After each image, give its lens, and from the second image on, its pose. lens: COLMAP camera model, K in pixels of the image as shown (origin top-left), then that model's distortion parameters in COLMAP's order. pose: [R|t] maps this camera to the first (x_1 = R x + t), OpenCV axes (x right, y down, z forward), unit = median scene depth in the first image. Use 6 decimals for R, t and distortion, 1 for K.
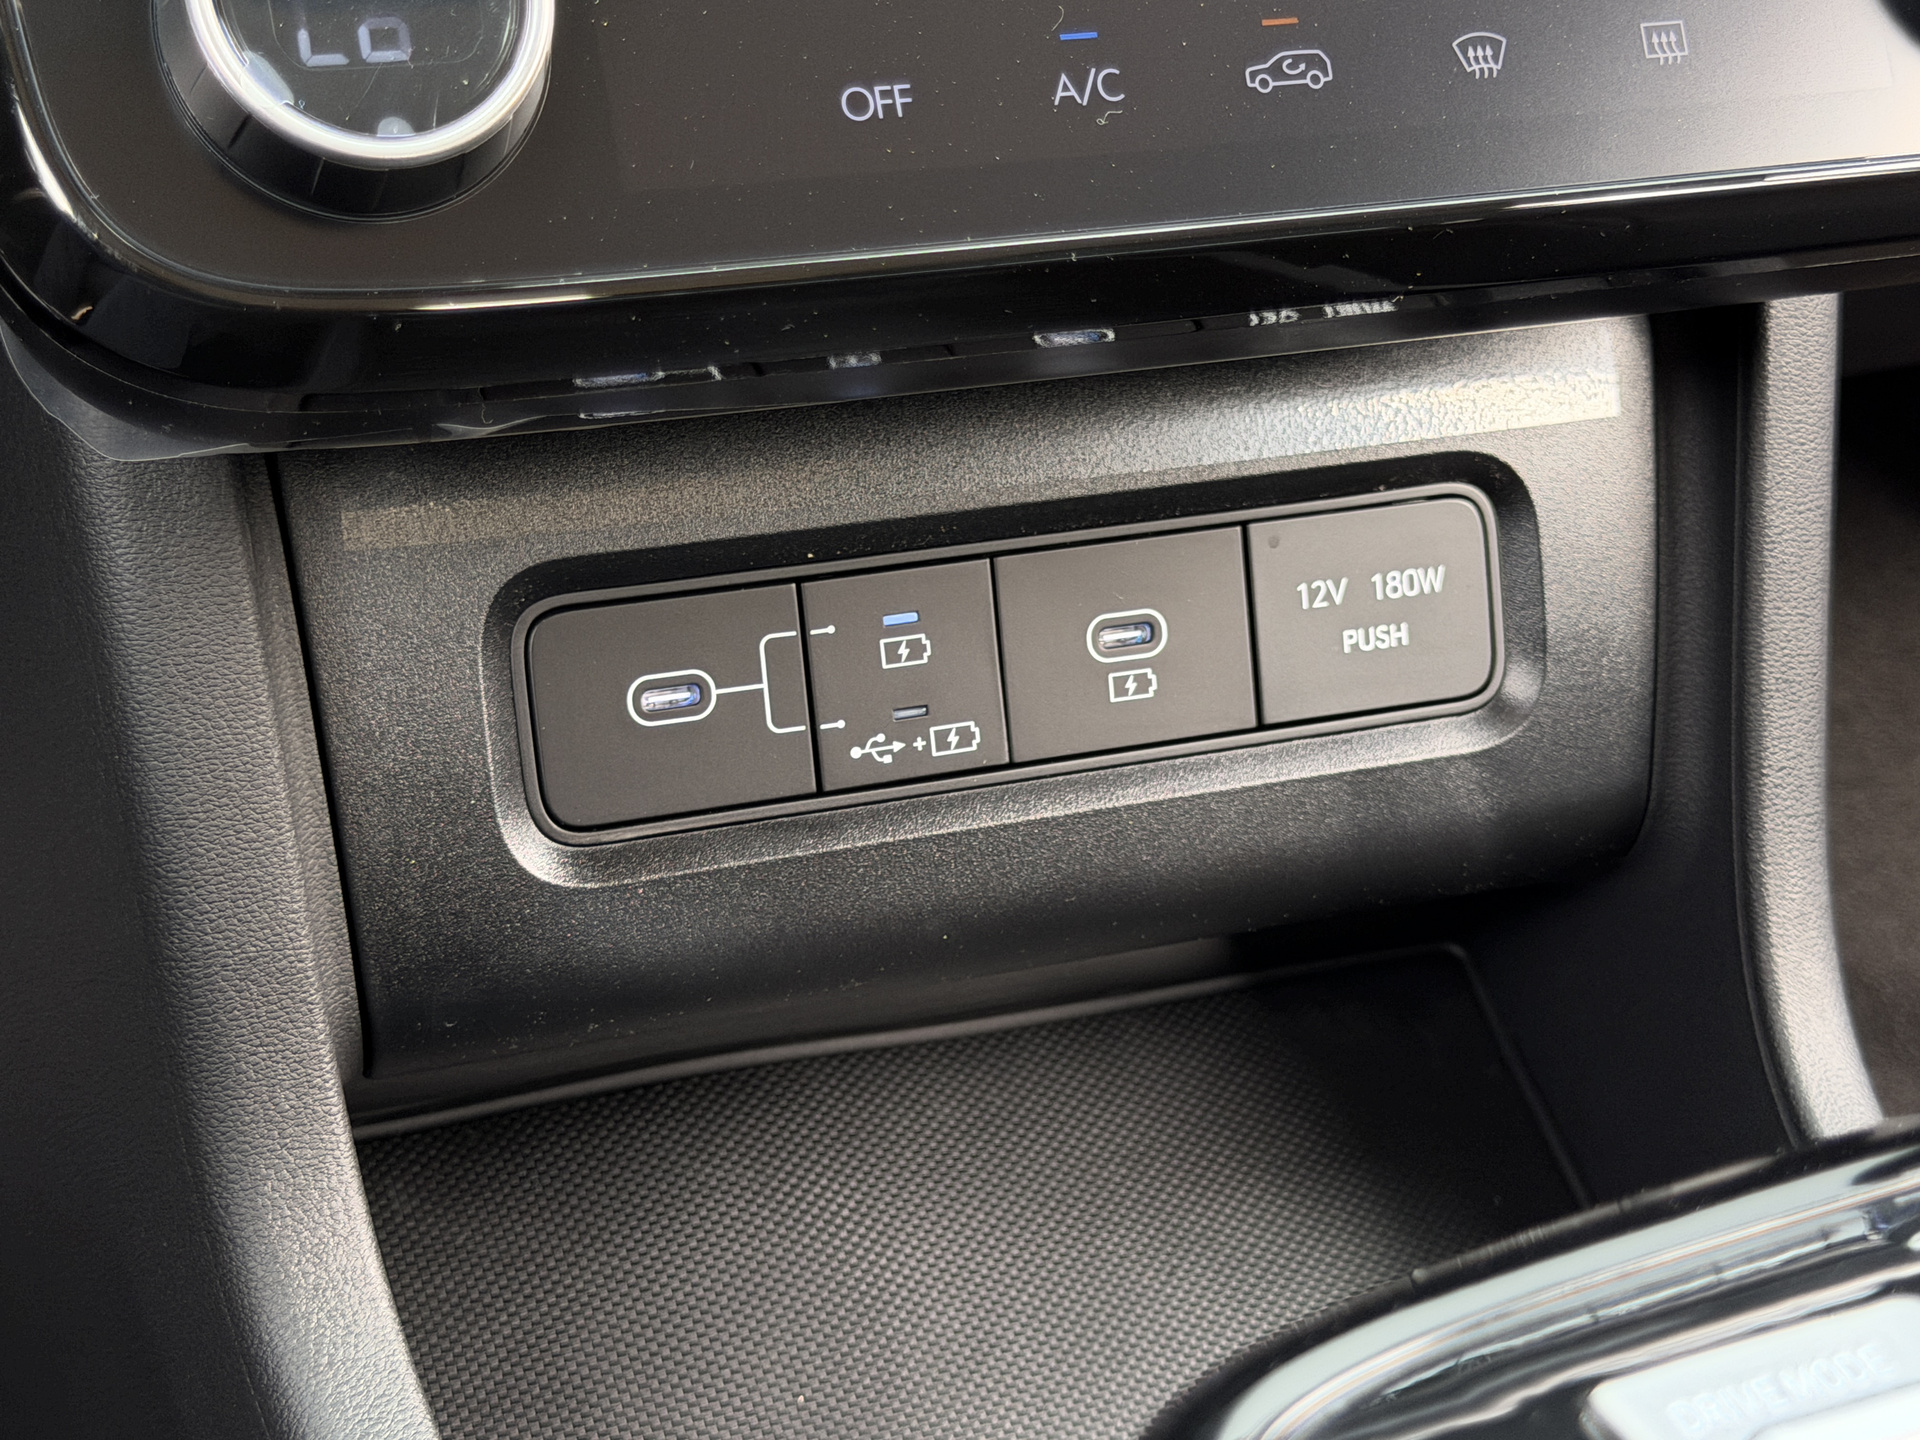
lens RADIAL K [[3282.4, 0, 952.3], [0, 3282.4, 727.4], [0, 0, 1]] dist [0.123811, 0.000000]
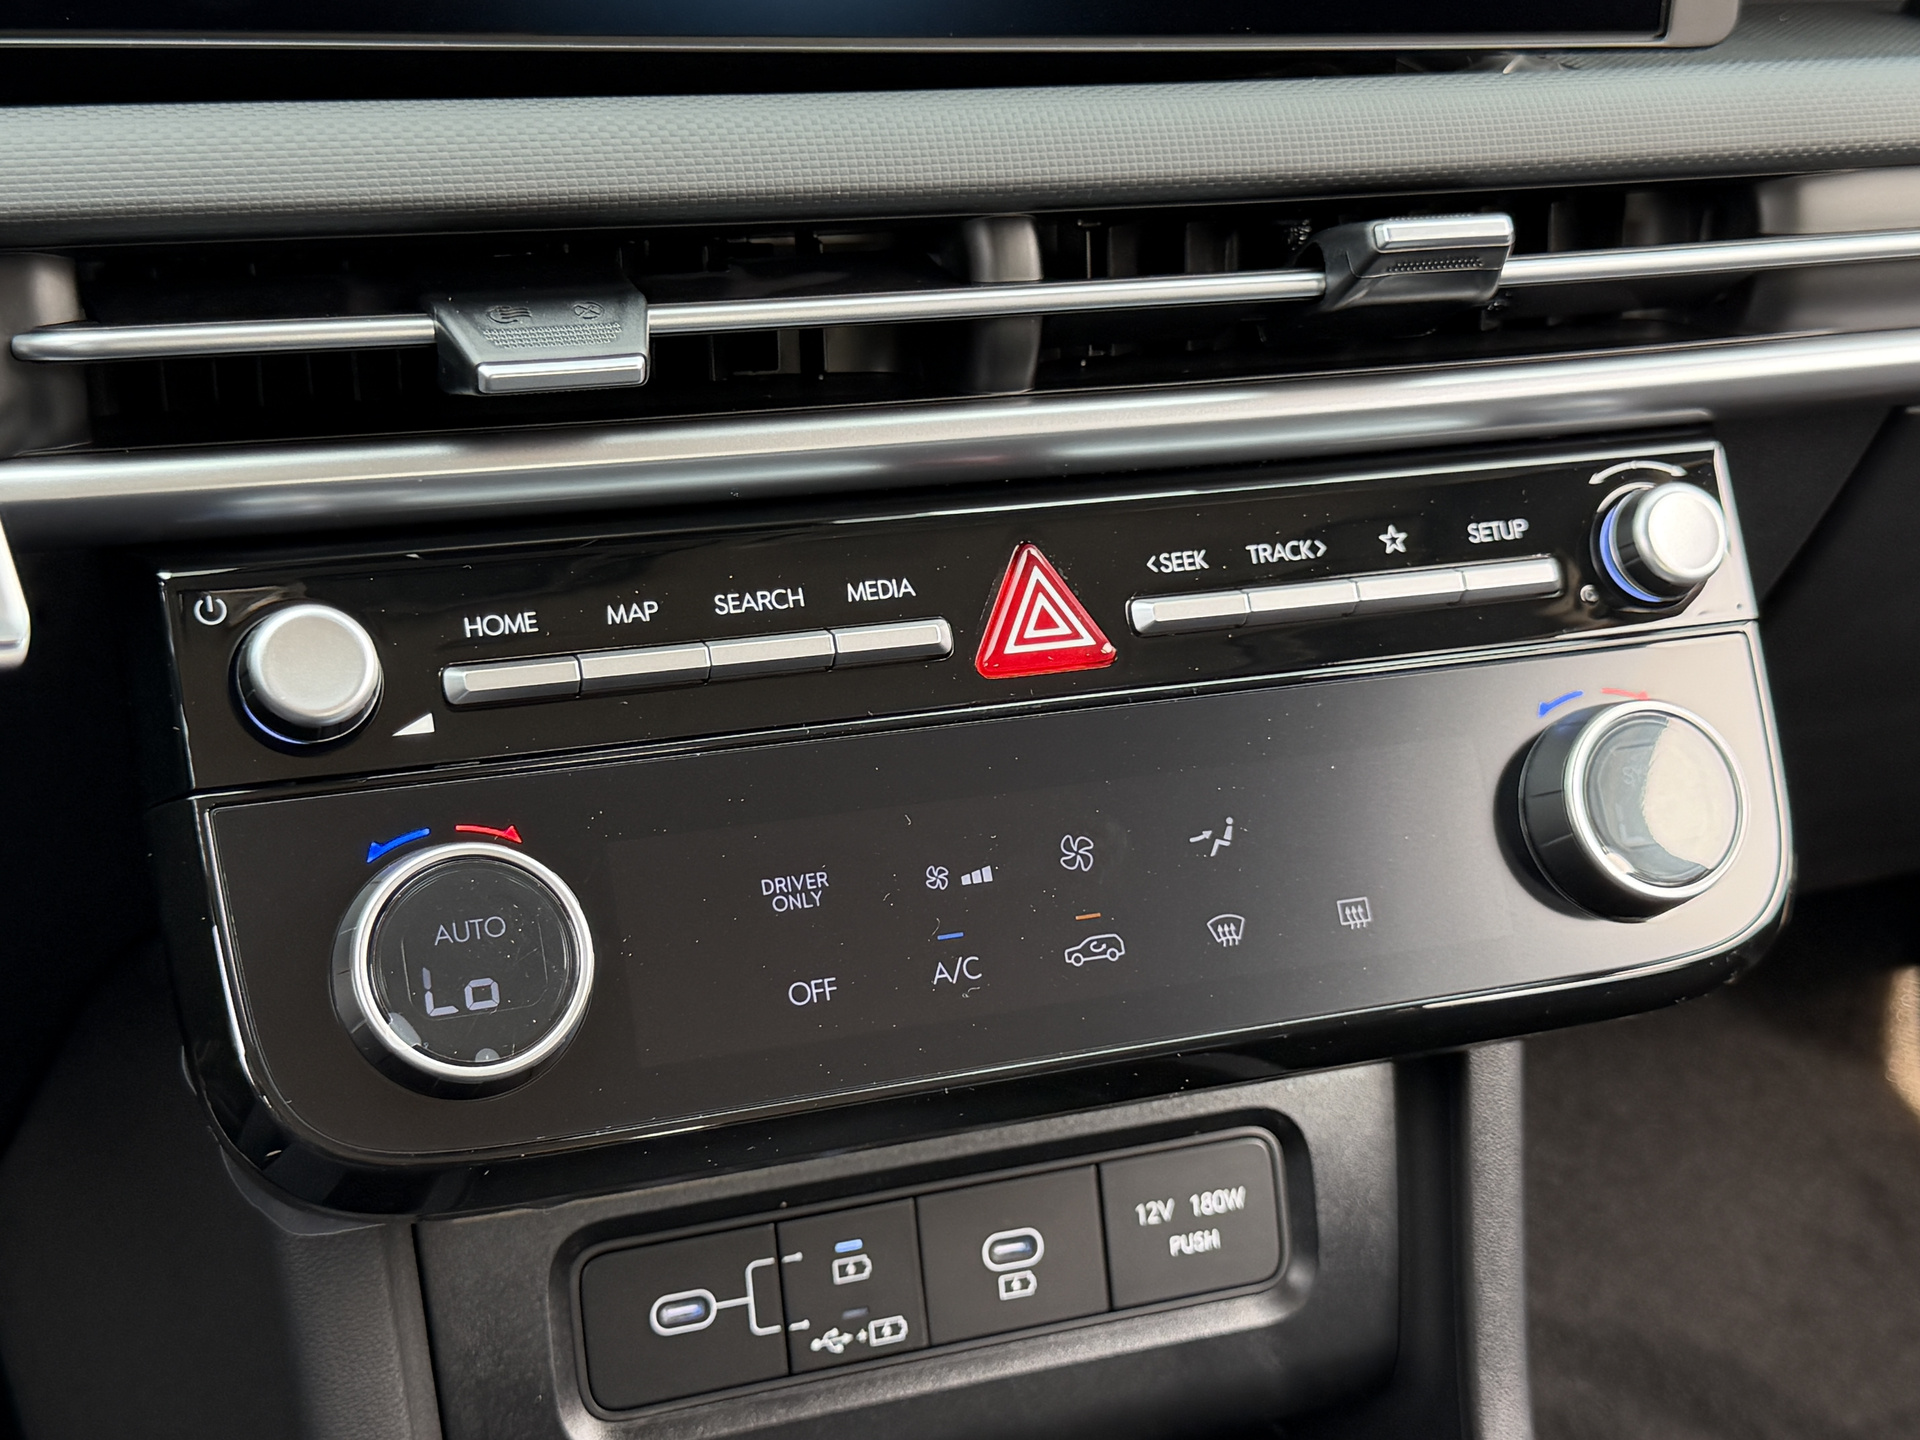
lens RADIAL K [[2733.5, 0, 944.0], [0, 2733.5, 723.0], [0, 0, 1]] dist [0.117284, 0.000000]
pose [[0.999933, -0.002551, -0.011312, 0.039475], [0.001612, 0.996609, -0.082261, -0.162221], [0.011484, 0.082238, 0.996547, -0.189093]]
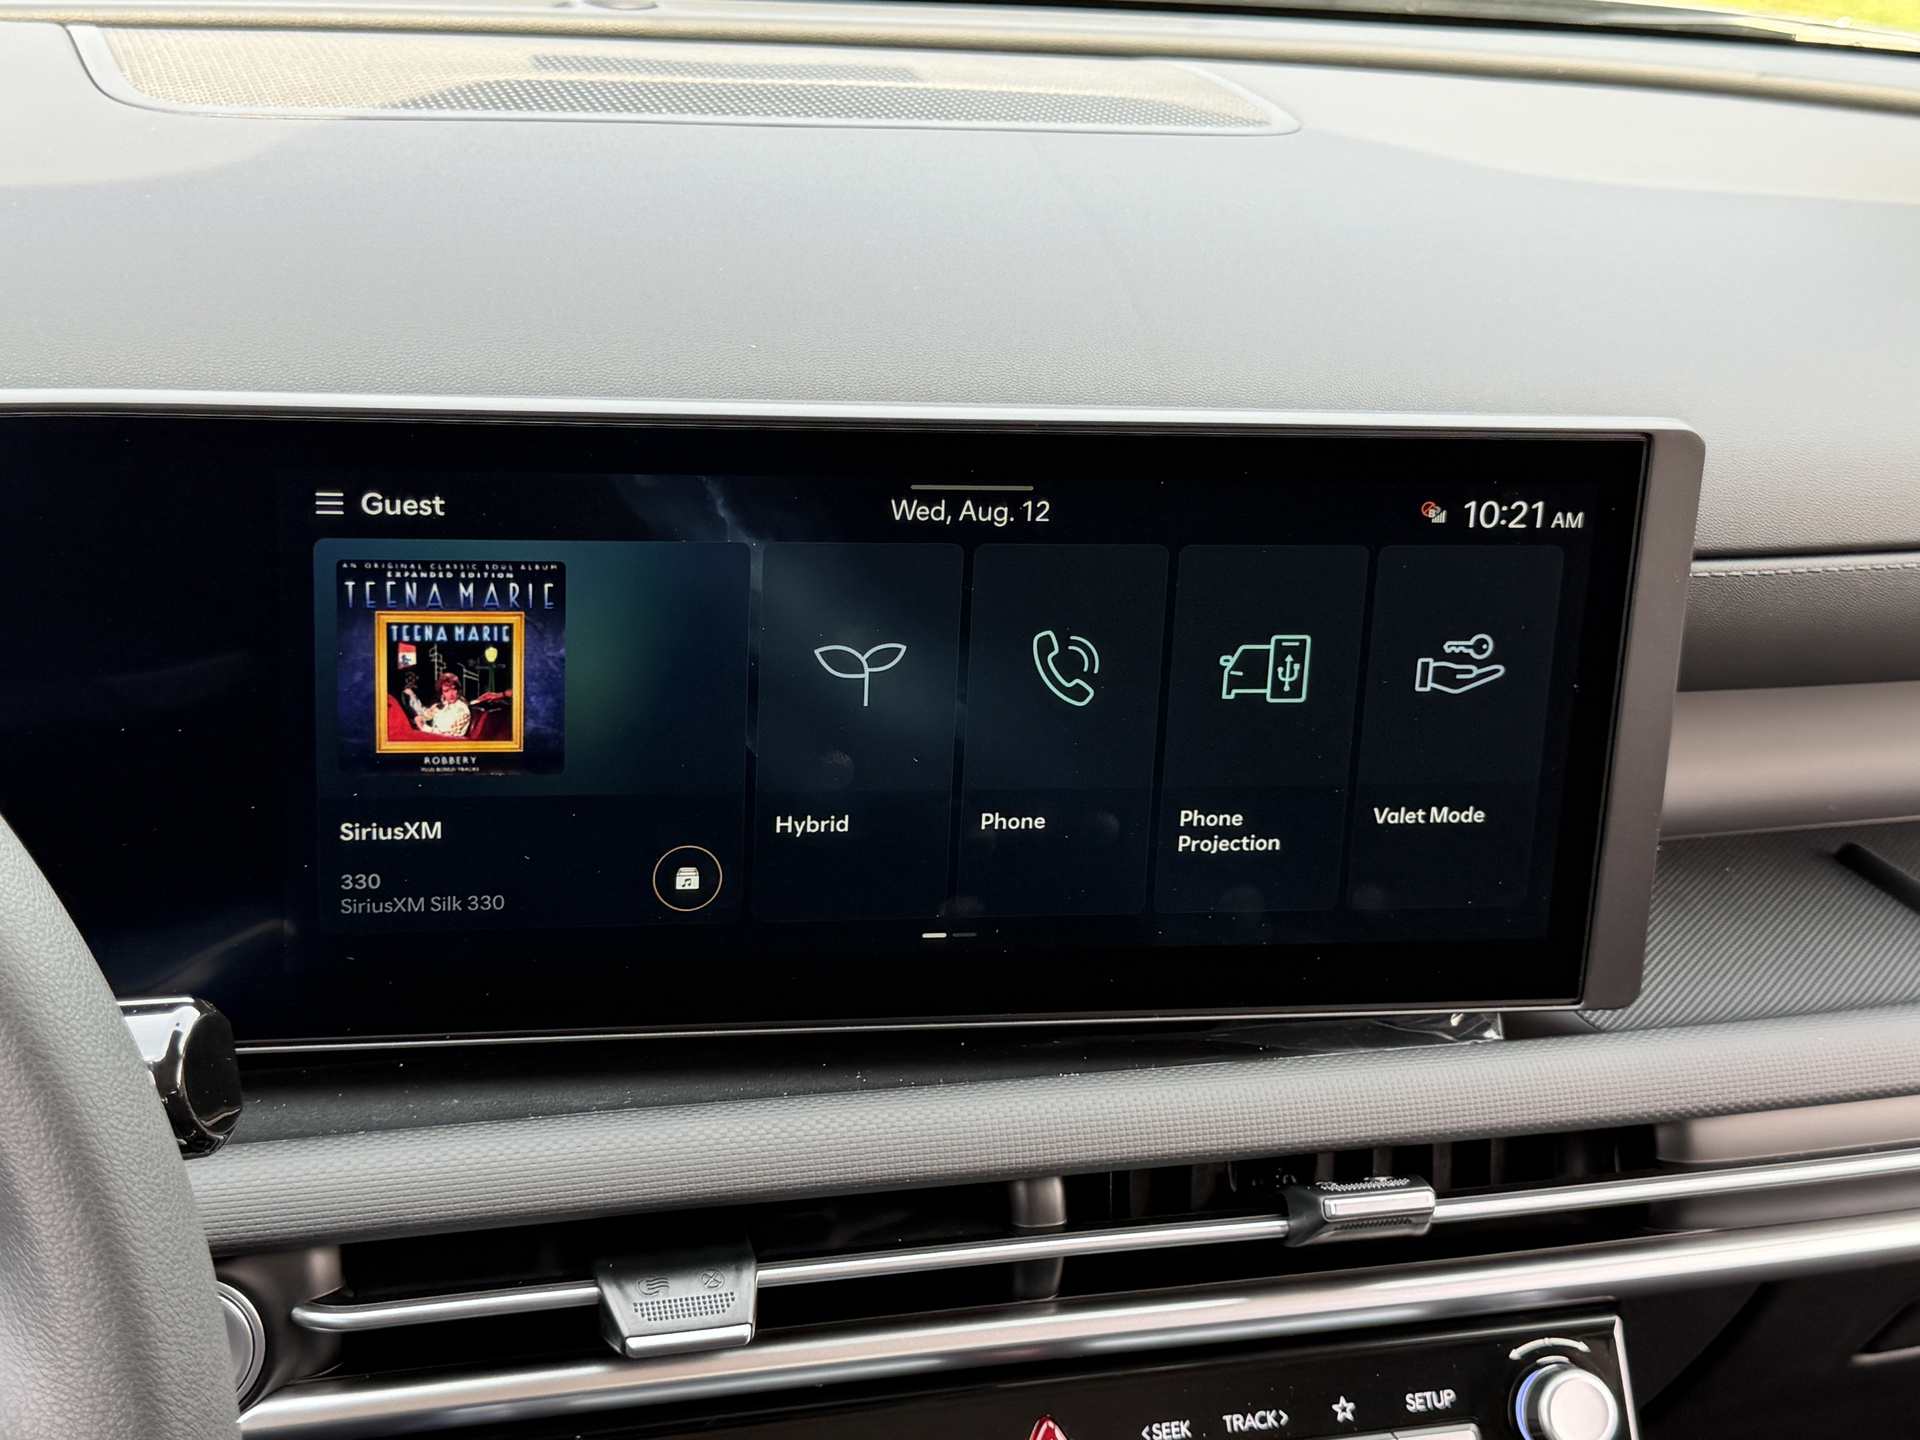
lens RADIAL K [[2733.5, 0, 972.6], [0, 2733.5, 721.1], [0, 0, 1]] dist [0.117284, 0.000000]
pose [[0.995647, 0.047954, -0.079916, 0.113082], [-0.057576, 0.990759, -0.122811, -0.479847], [0.073289, 0.126877, 0.989207, -0.529579]]
